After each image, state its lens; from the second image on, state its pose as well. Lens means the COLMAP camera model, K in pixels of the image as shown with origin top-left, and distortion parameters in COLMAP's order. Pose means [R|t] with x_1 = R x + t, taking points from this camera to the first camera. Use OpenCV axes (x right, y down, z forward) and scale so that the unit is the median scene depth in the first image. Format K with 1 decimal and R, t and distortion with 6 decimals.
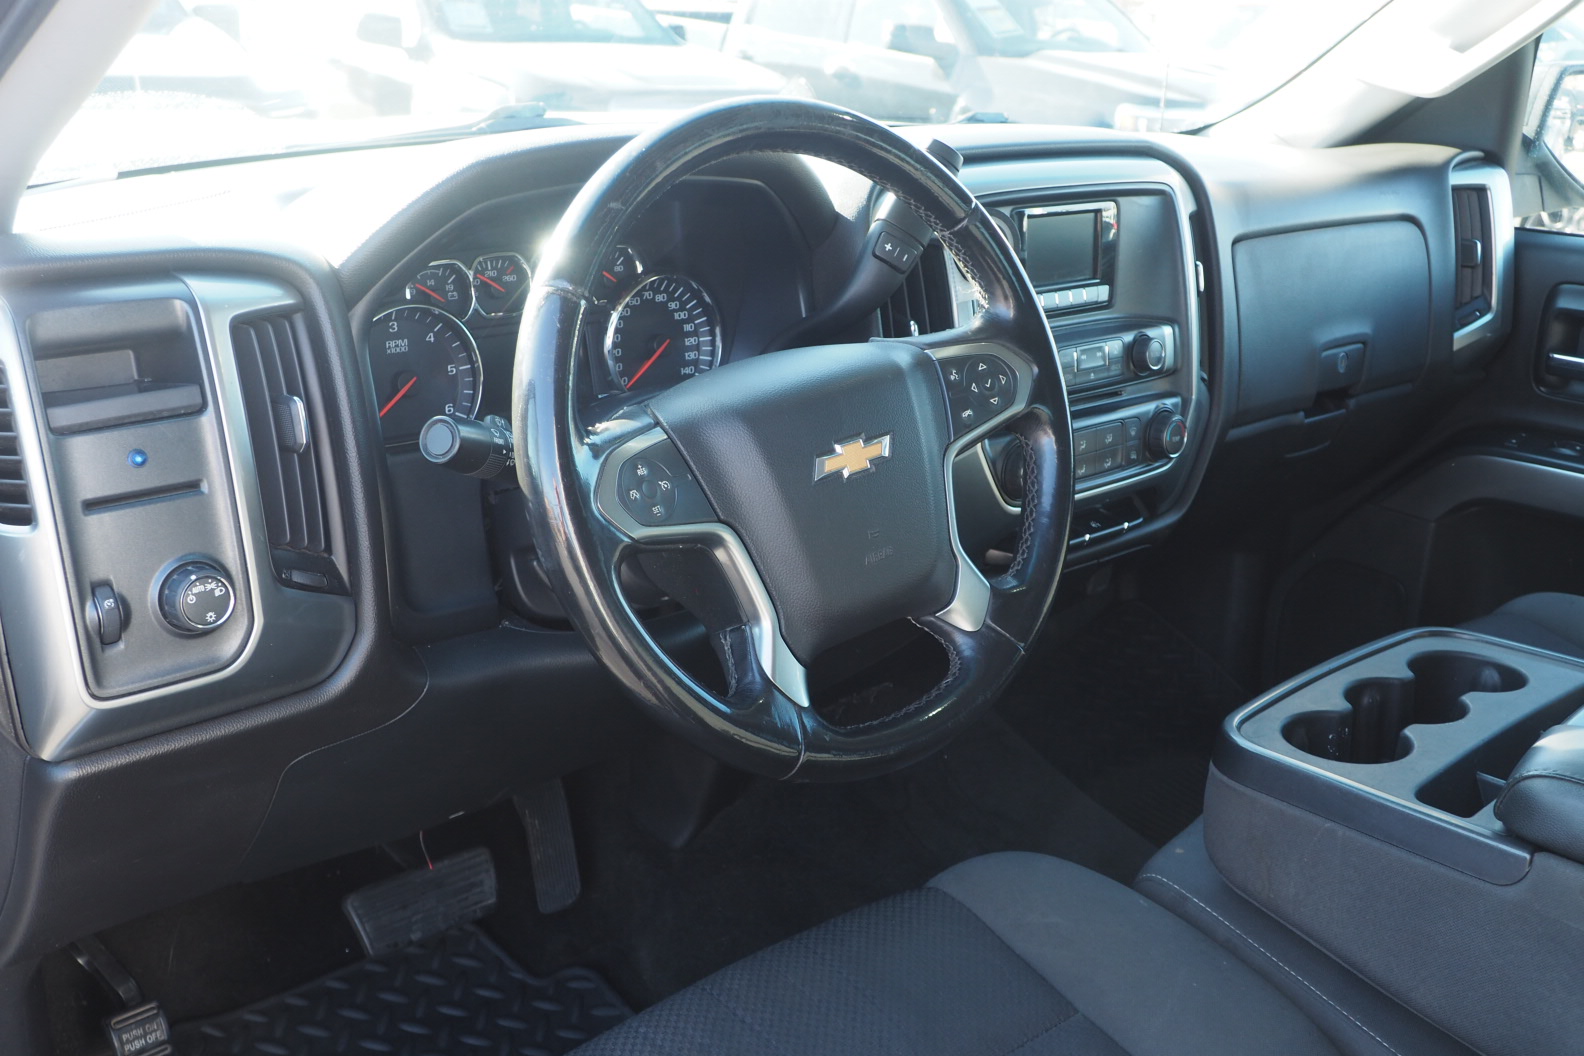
lens RADIAL K [[1522.4, 0, 793.5], [0, 1522.4, 540.0], [0, 0, 1]] dist [-0.006724, 0.000000]
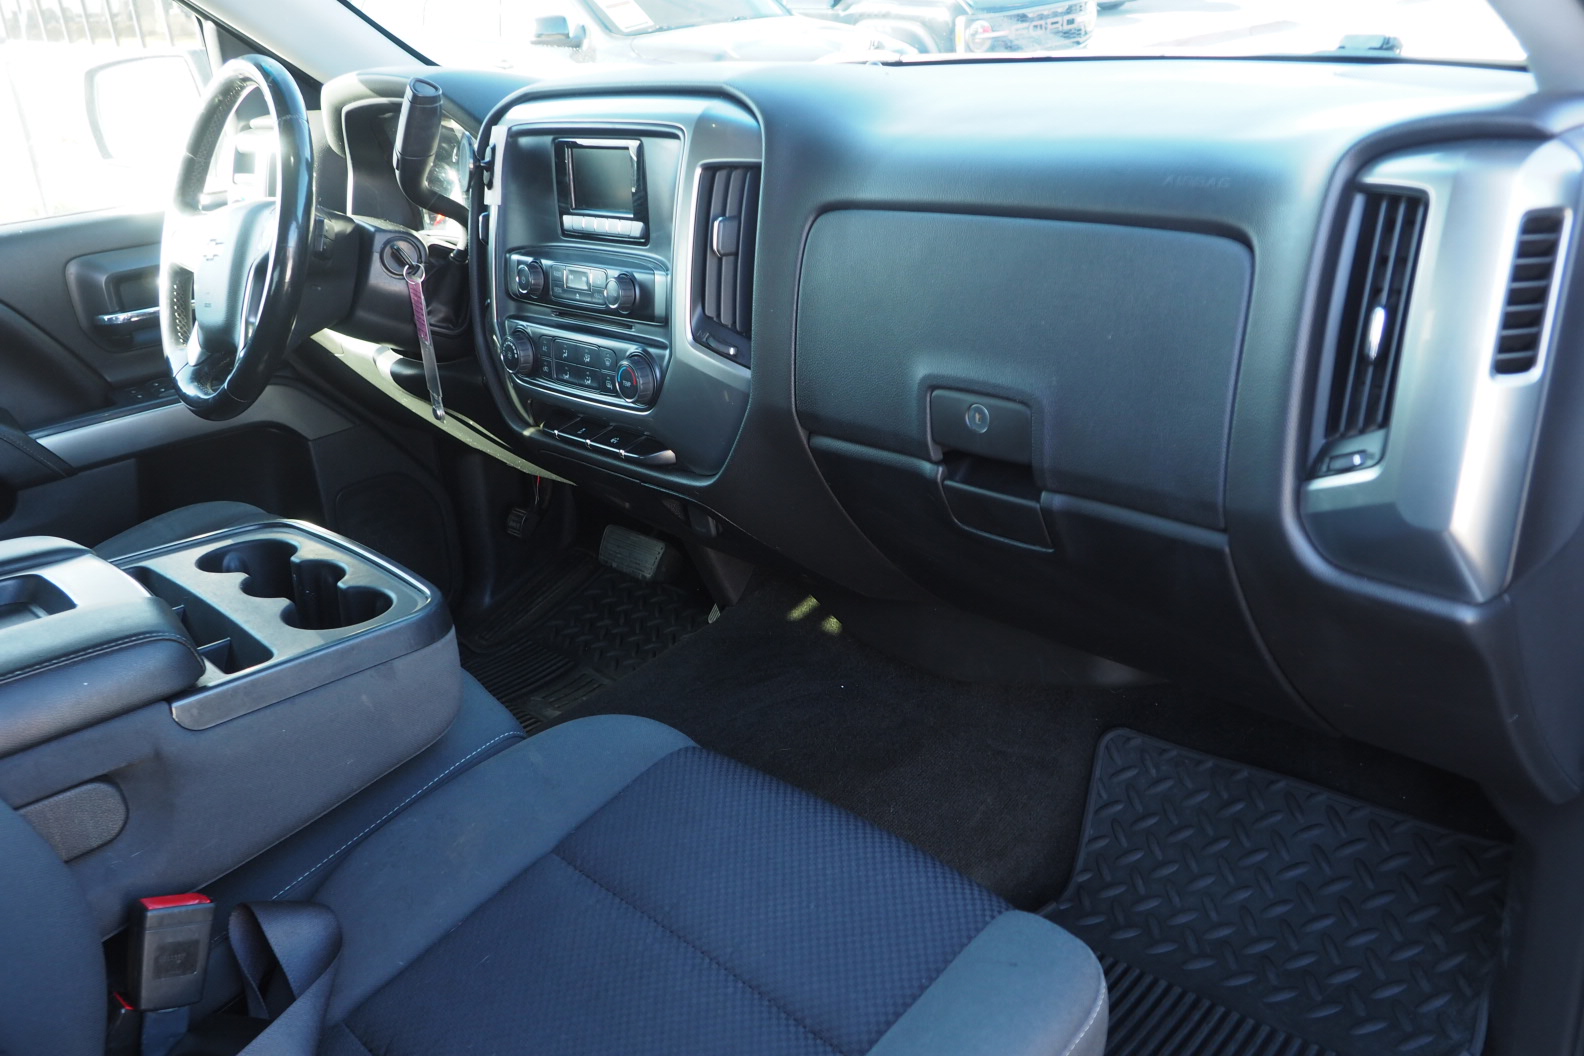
lens RADIAL K [[1343.6, 0, 759.3], [0, 1343.6, 519.8], [0, 0, 1]] dist [-0.017899, 0.009997]
pose [[-0.032670, 0.316882, -0.947902, 1.129567], [-0.236633, 0.918991, 0.315372, -0.287343], [0.971050, 0.234608, 0.044962, 1.081140]]
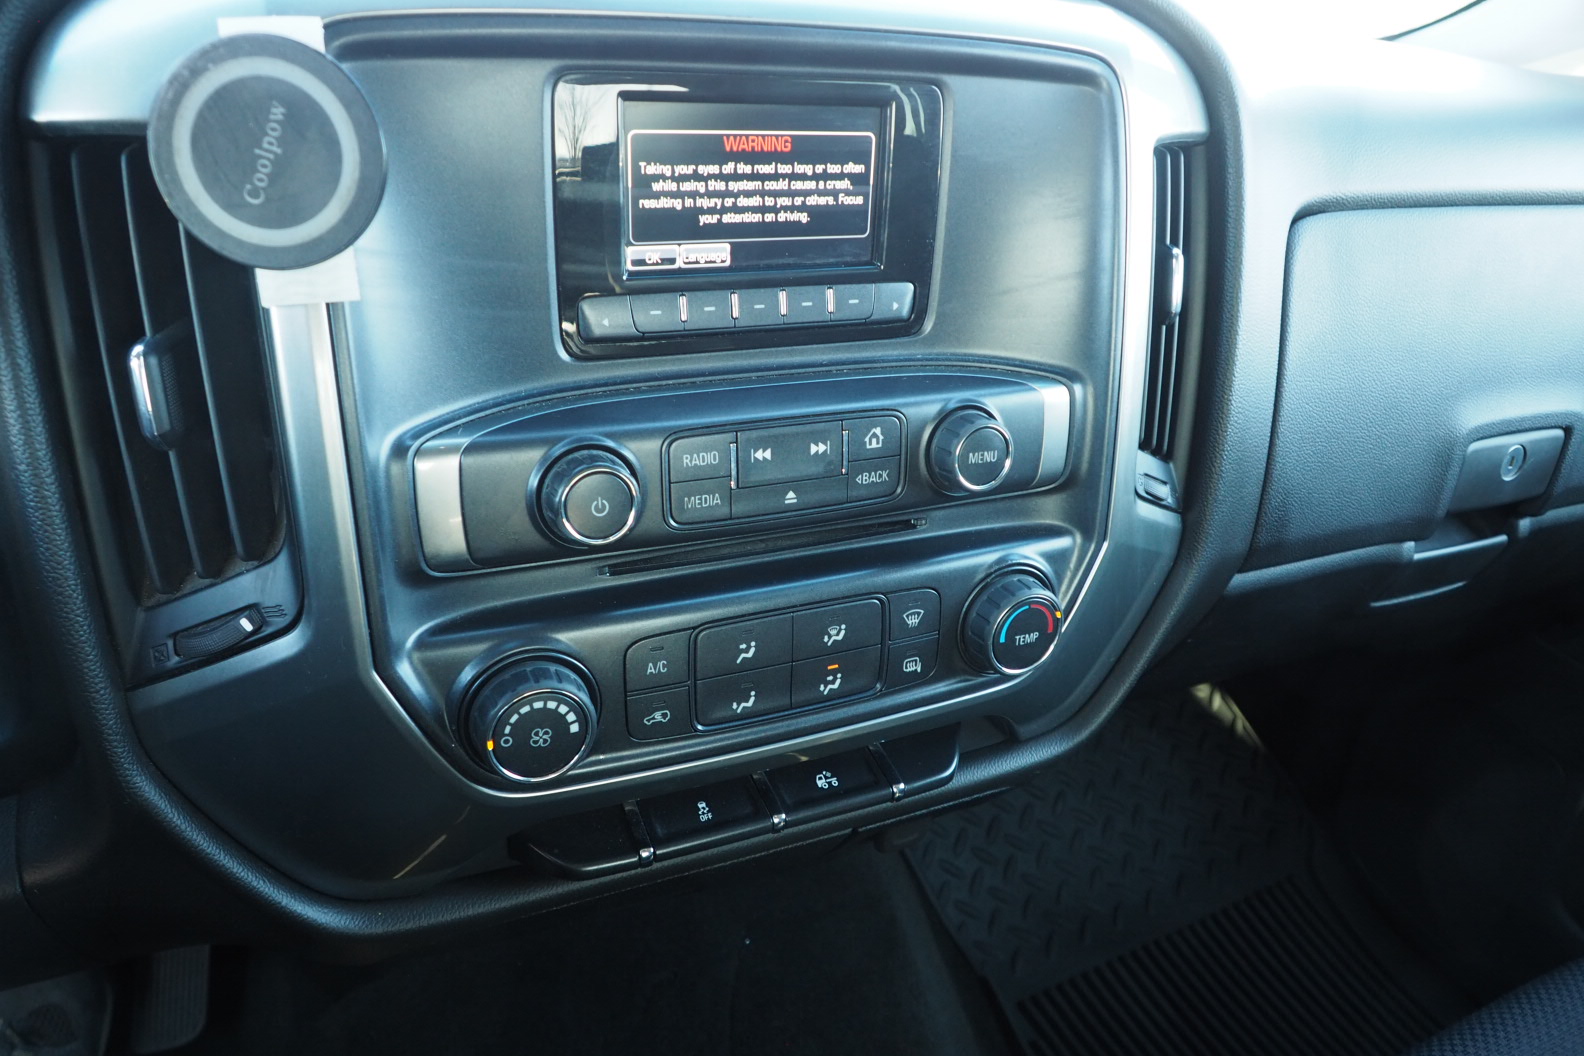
lens RADIAL K [[1129.7, 0, 796.0], [0, 1129.7, 535.0], [0, 0, 1]] dist [-0.032133, -0.000917]
pose [[0.954352, 0.168241, -0.246795, 0.267365], [-0.135330, 0.980154, 0.144856, -0.138230], [0.266268, -0.104845, 0.958180, 0.670024]]
